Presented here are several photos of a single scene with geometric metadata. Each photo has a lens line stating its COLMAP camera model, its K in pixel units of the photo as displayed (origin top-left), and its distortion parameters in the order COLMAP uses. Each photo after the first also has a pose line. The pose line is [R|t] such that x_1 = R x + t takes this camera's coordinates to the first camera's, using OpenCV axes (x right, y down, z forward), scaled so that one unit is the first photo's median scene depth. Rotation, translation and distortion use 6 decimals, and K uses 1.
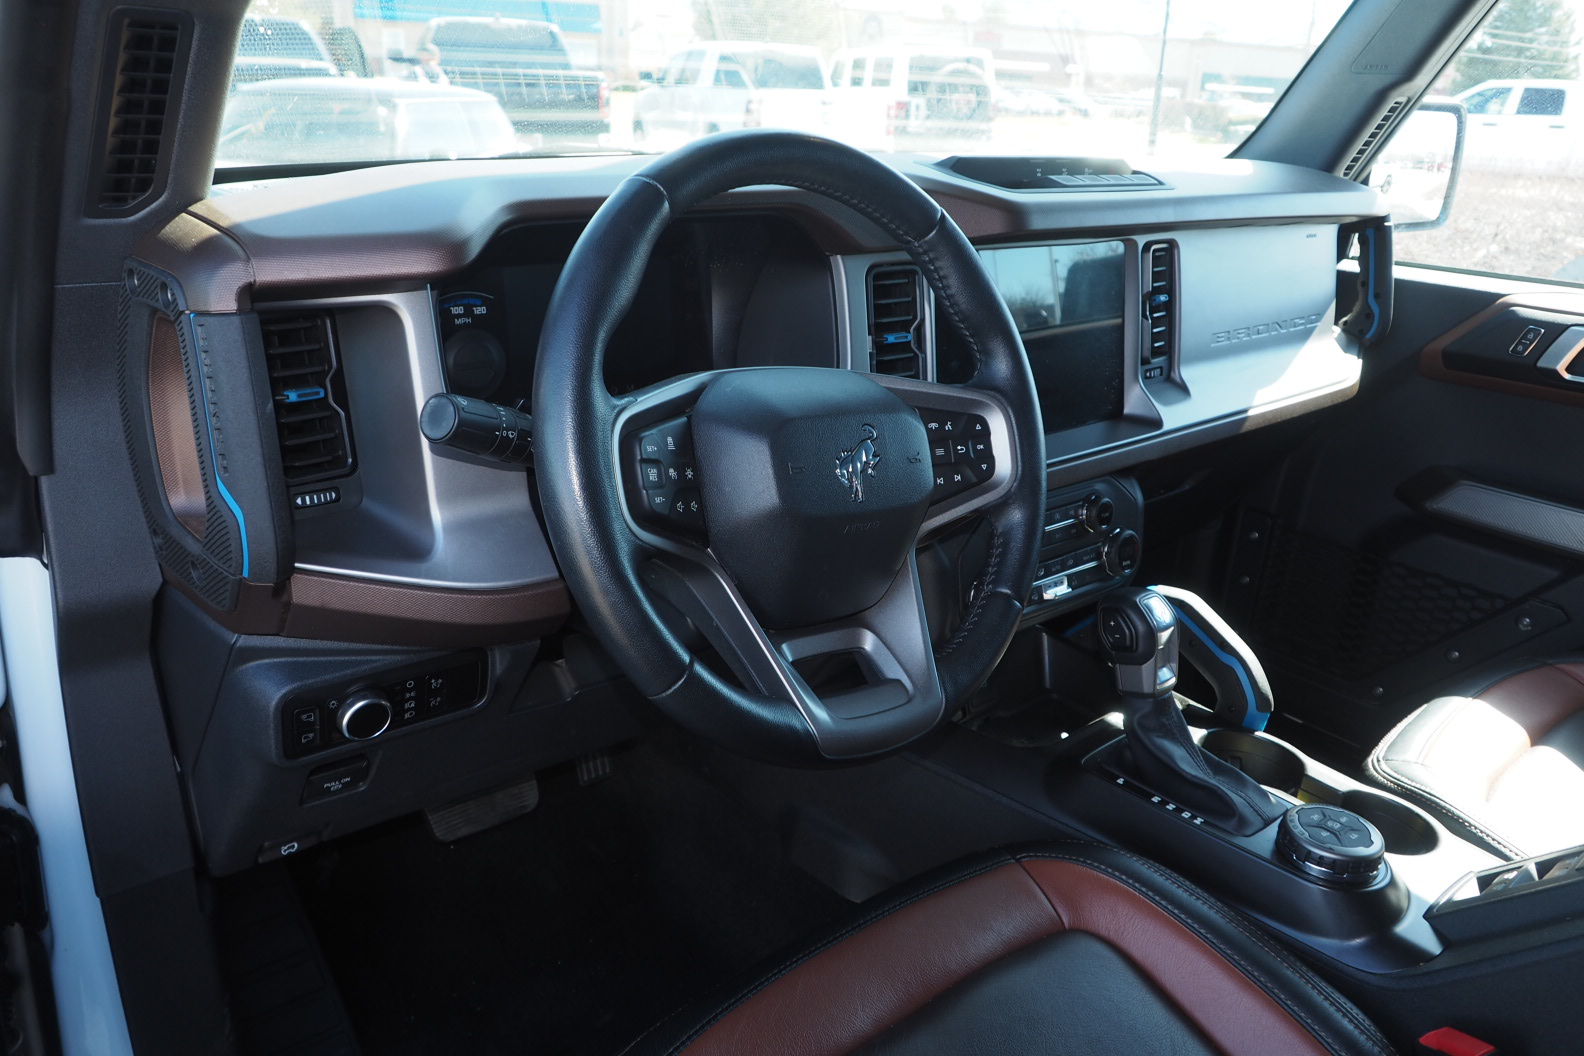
lens RADIAL K [[1213.5, 0, 795.2], [0, 1213.5, 524.5], [0, 0, 1]] dist [-0.007461, -0.007165]
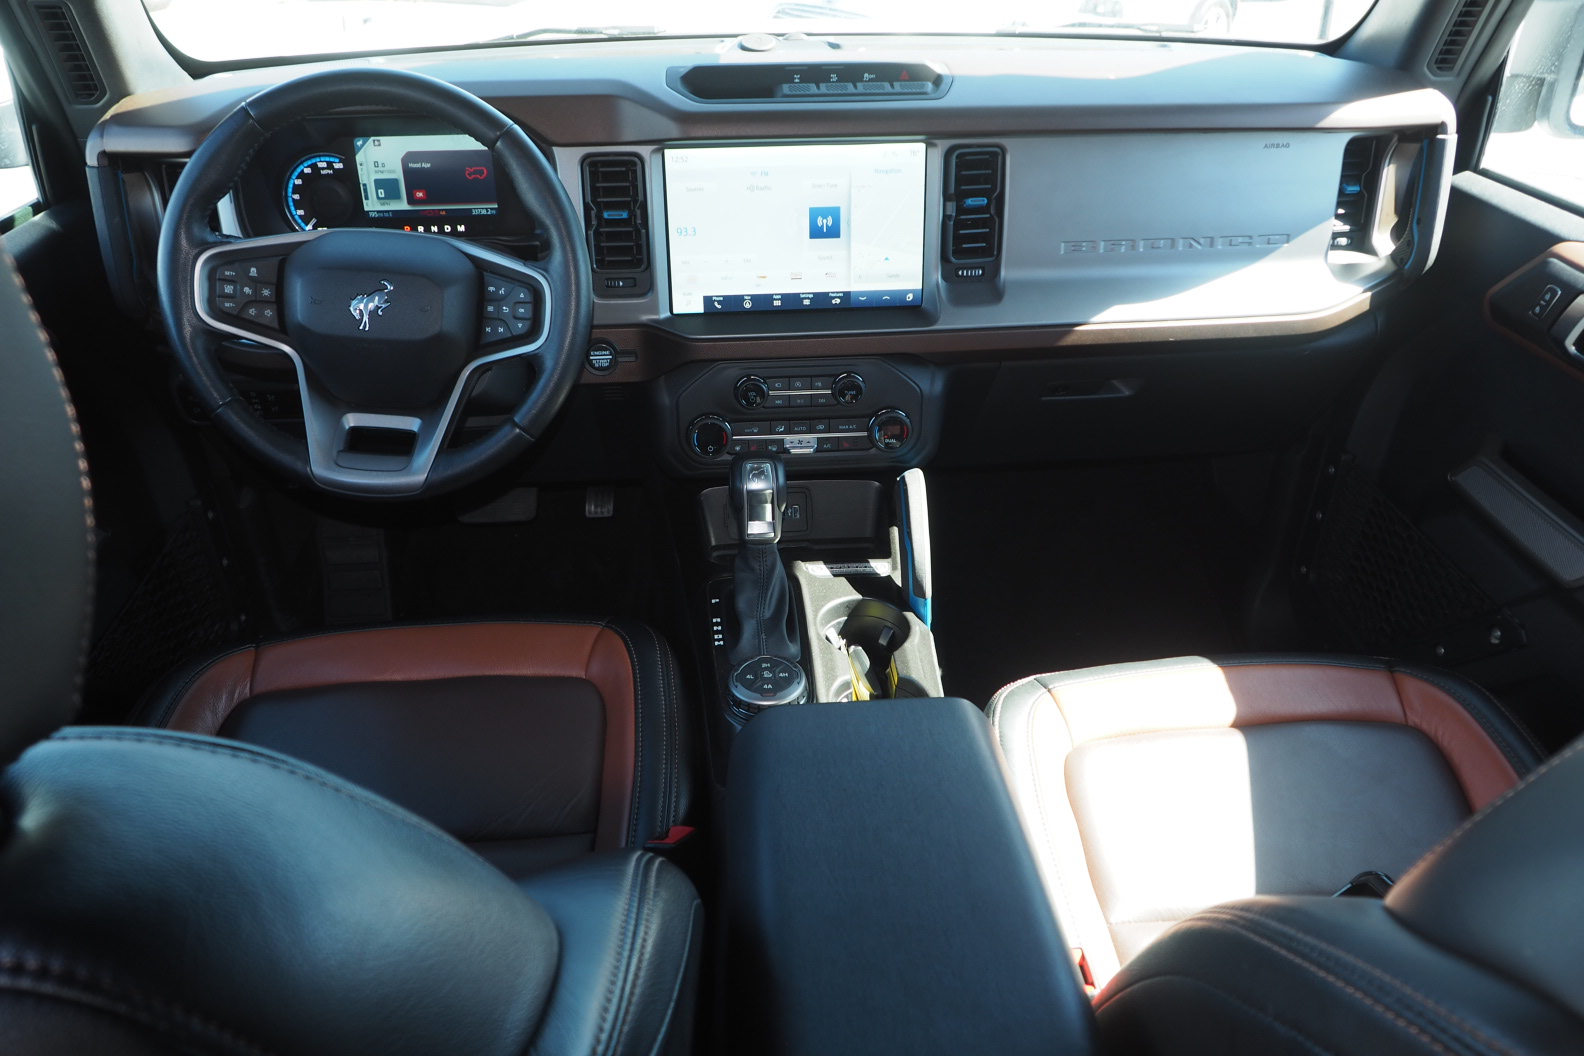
lens RADIAL K [[1213.5, 0, 790.1], [0, 1213.5, 528.9], [0, 0, 1]] dist [-0.007461, -0.007165]
pose [[0.796019, 0.265326, -0.544018, 0.828256], [-0.165277, 0.959925, 0.226334, -0.127675], [0.582269, -0.090252, 0.807971, 0.041184]]
